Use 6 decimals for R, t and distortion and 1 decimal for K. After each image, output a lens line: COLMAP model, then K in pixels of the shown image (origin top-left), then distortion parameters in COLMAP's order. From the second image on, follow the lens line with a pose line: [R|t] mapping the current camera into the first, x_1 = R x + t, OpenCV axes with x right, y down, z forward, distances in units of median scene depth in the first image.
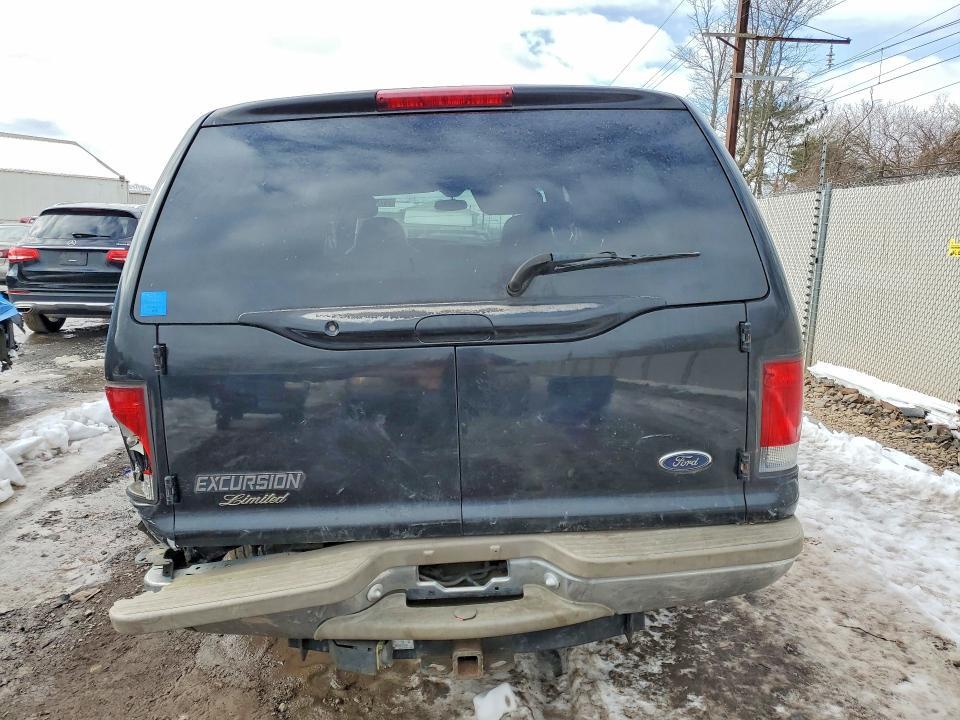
lens RADIAL K [[770.6, 0, 480.0], [0, 770.6, 360.0], [0, 0, 1]] dist [0.010932, 0.006745]
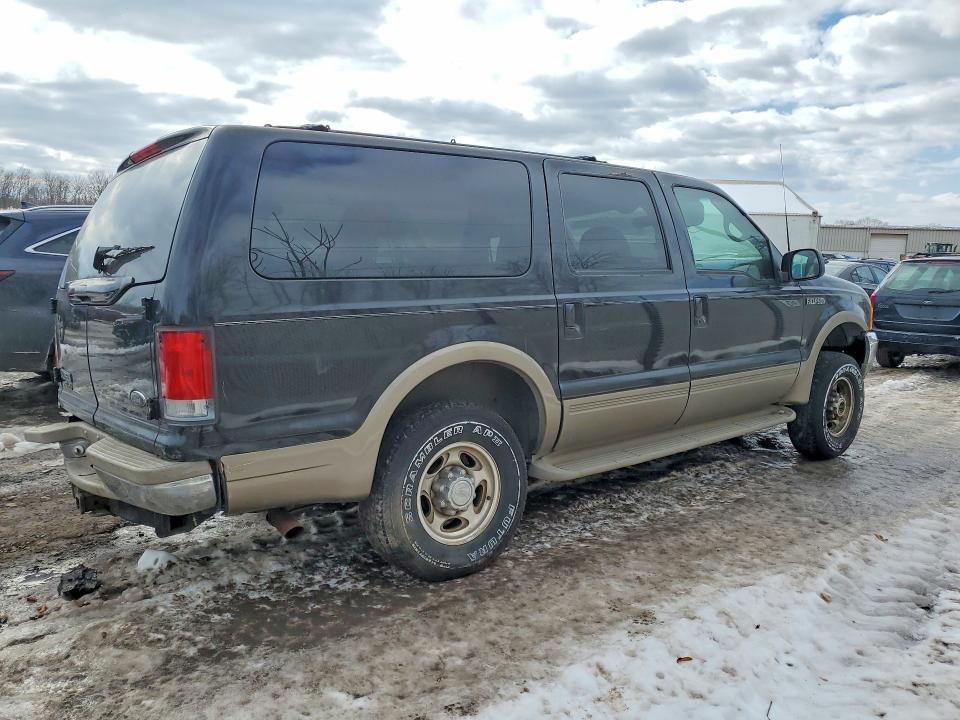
lens RADIAL K [[770.6, 0, 480.0], [0, 770.6, 360.0], [0, 0, 1]] dist [0.010932, 0.006745]
pose [[0.613236, 0.103707, -0.783063, 1.308441], [-0.138419, 0.990113, 0.022729, -0.045694], [0.777678, 0.094452, 0.621527, 0.461565]]
